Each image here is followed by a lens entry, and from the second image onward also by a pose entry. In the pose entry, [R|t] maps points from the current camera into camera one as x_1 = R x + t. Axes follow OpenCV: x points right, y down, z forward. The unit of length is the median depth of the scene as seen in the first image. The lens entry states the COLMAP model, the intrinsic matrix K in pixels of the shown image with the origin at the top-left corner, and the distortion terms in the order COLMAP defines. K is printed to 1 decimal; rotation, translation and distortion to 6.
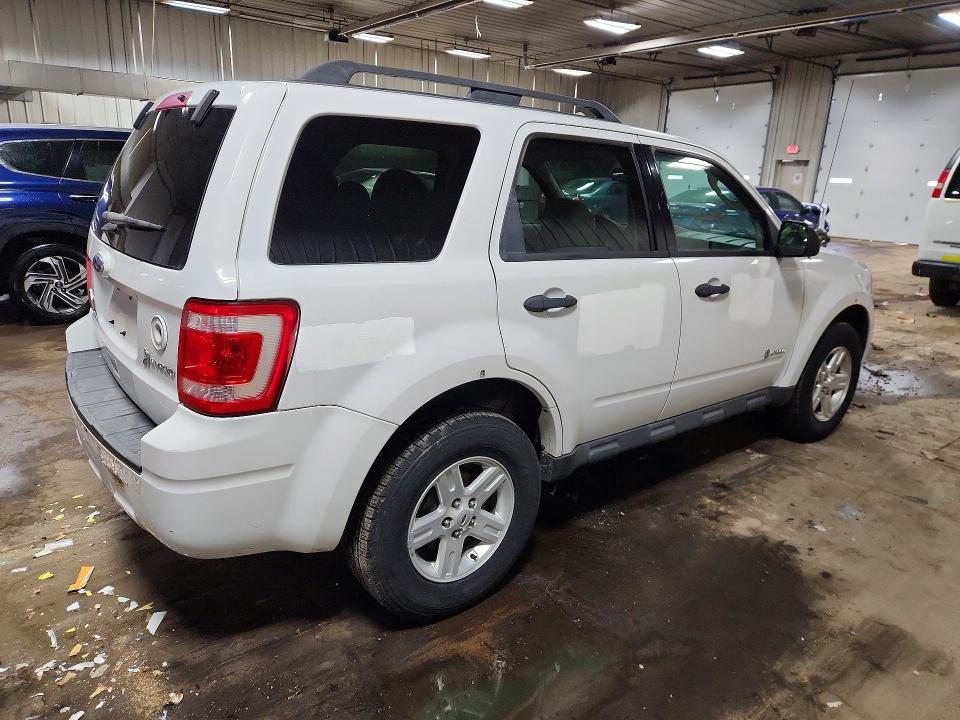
lens RADIAL K [[684.4, 0, 480.0], [0, 684.4, 360.0], [0, 0, 1]] dist [0.057157, -0.056893]
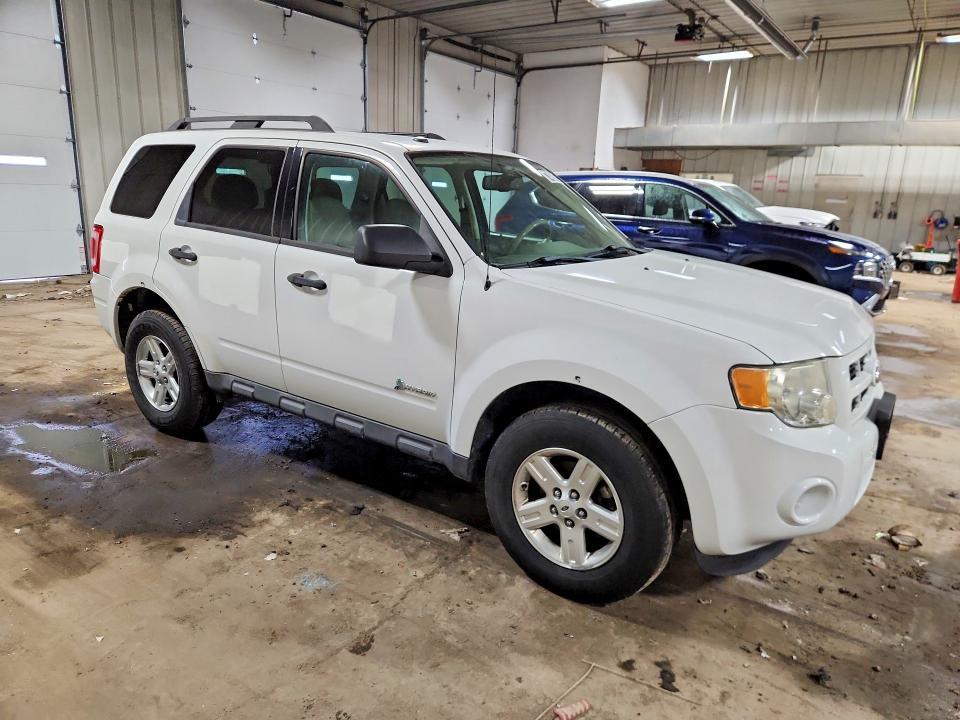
lens RADIAL K [[684.4, 0, 480.0], [0, 684.4, 360.0], [0, 0, 1]] dist [0.057157, -0.056893]
pose [[0.240975, 0.208138, -0.947950, 1.253427], [-0.288615, 0.947914, 0.134762, -0.181574], [0.926624, 0.241118, 0.288496, 0.868262]]
